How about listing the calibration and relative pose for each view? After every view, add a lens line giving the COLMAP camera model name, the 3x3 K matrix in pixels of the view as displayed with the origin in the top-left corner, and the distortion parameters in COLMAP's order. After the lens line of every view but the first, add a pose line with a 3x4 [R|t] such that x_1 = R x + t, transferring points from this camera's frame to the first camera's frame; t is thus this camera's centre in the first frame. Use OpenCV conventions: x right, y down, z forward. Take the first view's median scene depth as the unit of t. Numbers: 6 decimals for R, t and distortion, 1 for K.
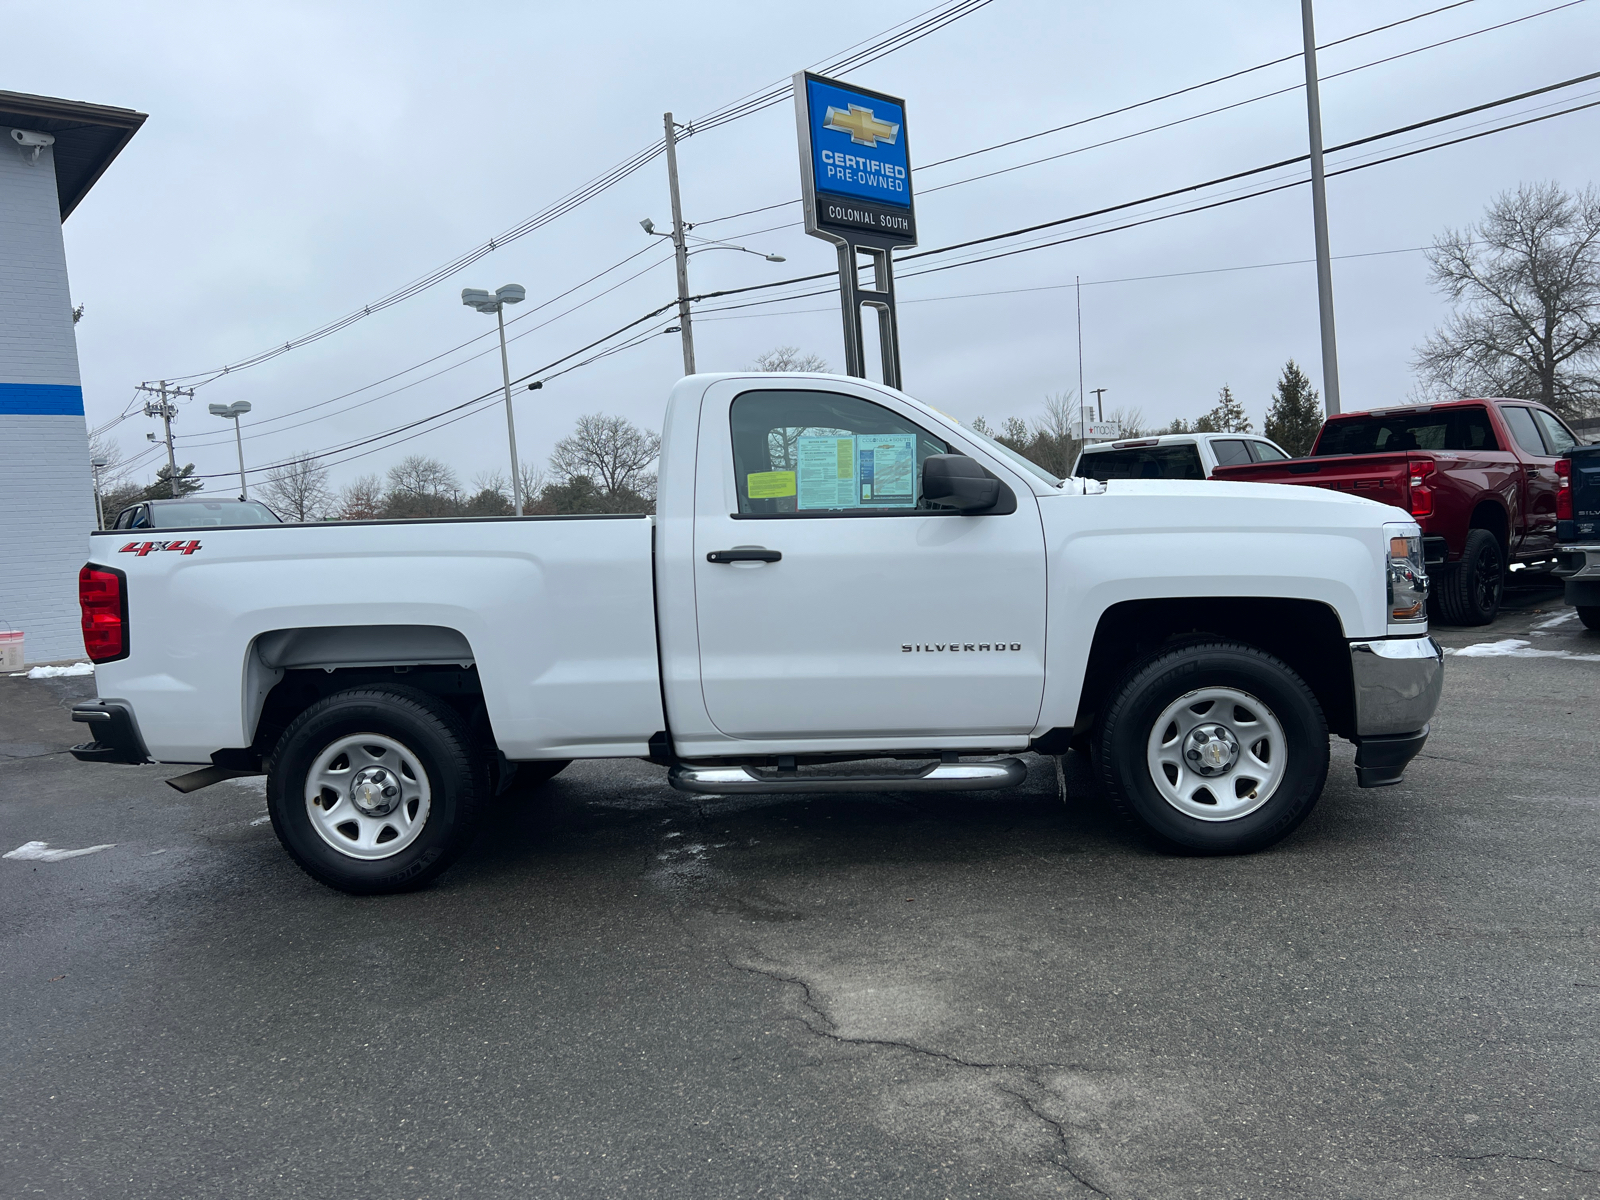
lens RADIAL K [[1208.4, 0, 790.5], [0, 1208.4, 608.0], [0, 0, 1]] dist [0.060681, -0.072391]
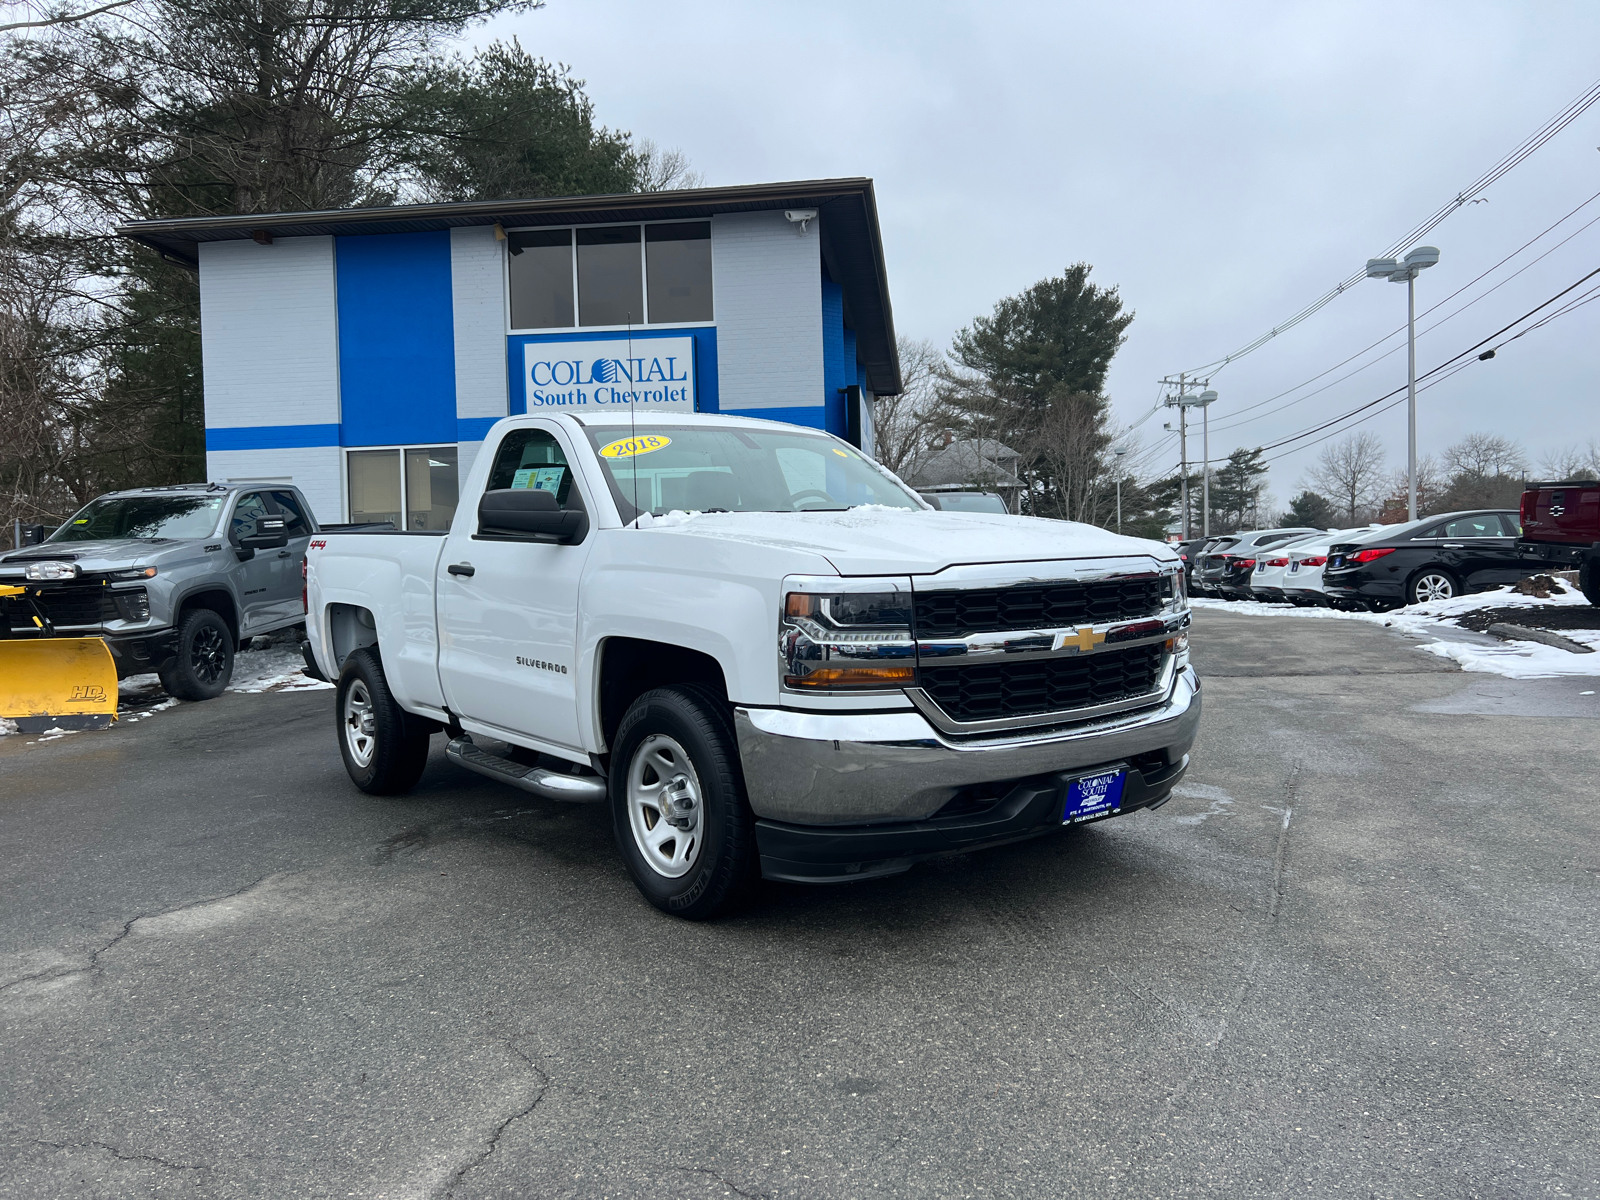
lens RADIAL K [[1218.5, 0, 816.0], [0, 1218.5, 604.0], [0, 0, 1]] dist [0.057660, -0.072952]
pose [[0.670884, 0.075411, -0.737718, 0.379725], [-0.066386, 0.996929, 0.041537, -0.028654], [0.738585, 0.021108, 0.673830, 0.149409]]
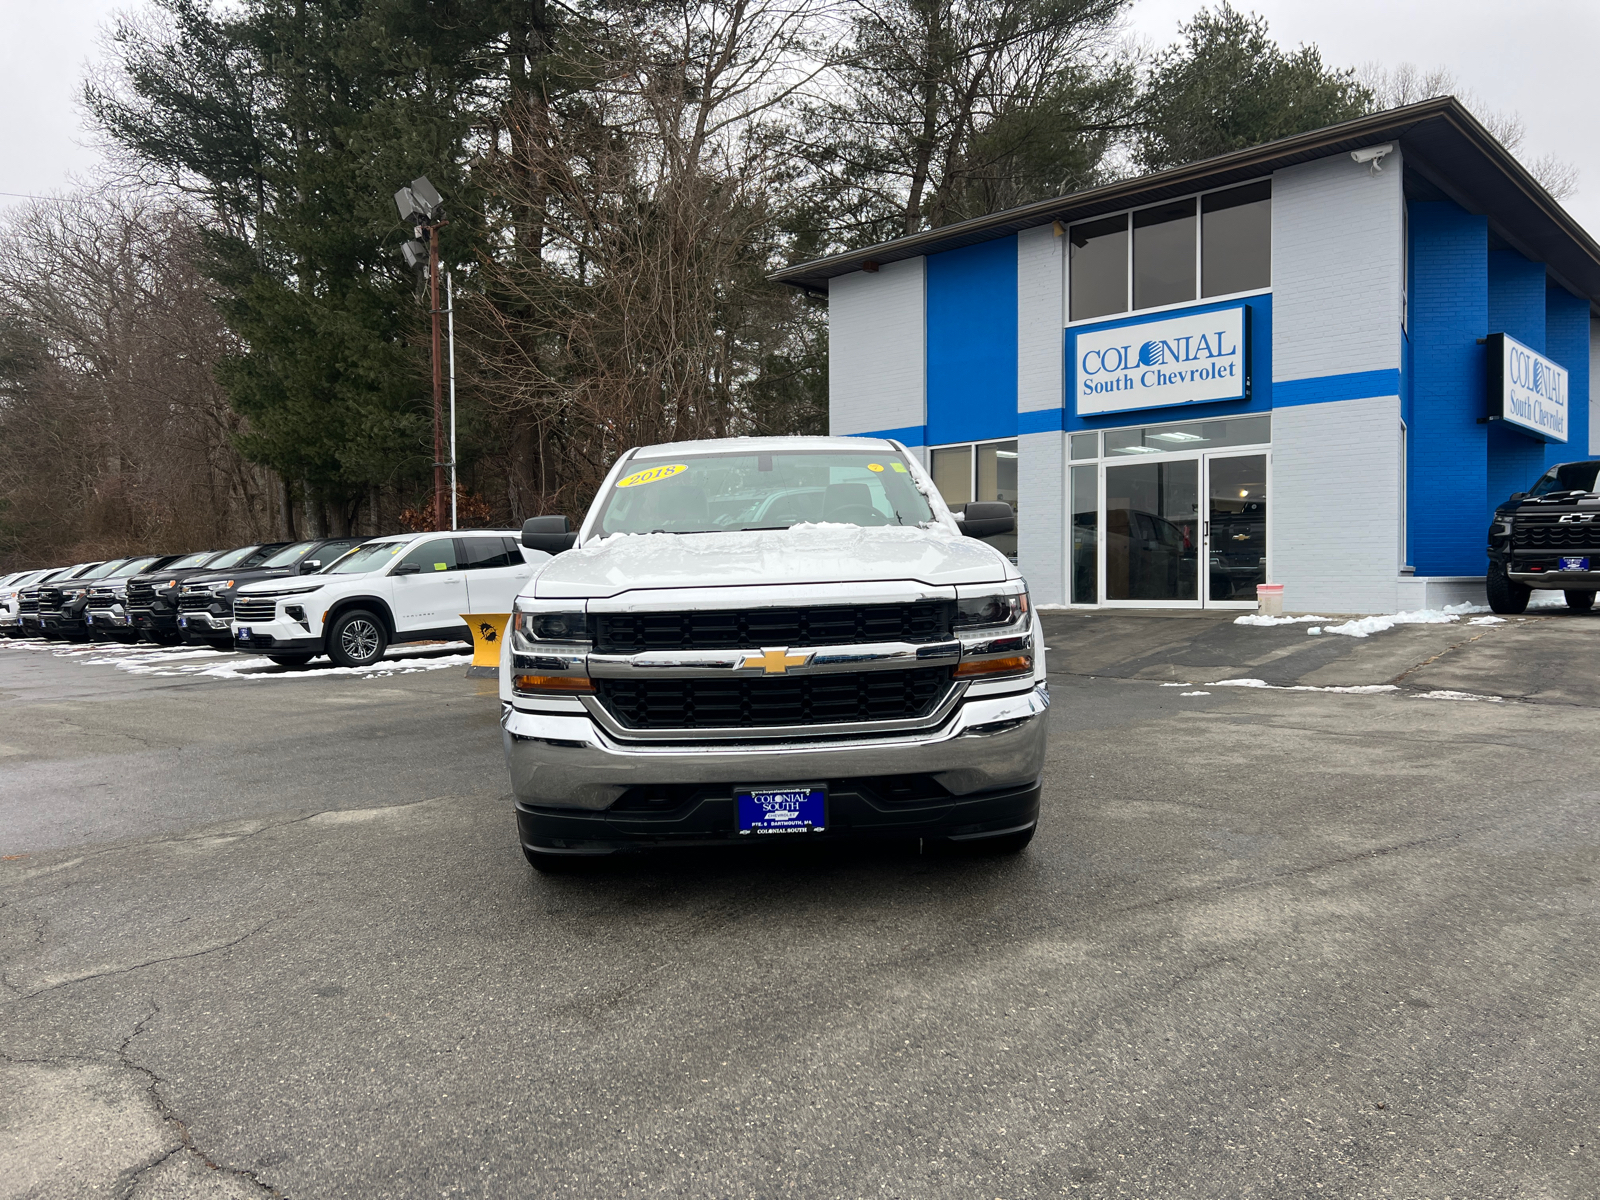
lens RADIAL K [[1210.6, 0, 785.5], [0, 1210.6, 612.9], [0, 0, 1]] dist [0.063613, -0.079544]
pose [[0.079889, 0.110122, -0.990702, 0.525136], [-0.042961, 0.993336, 0.106950, -0.061015], [0.995878, 0.034018, 0.084087, 0.402847]]
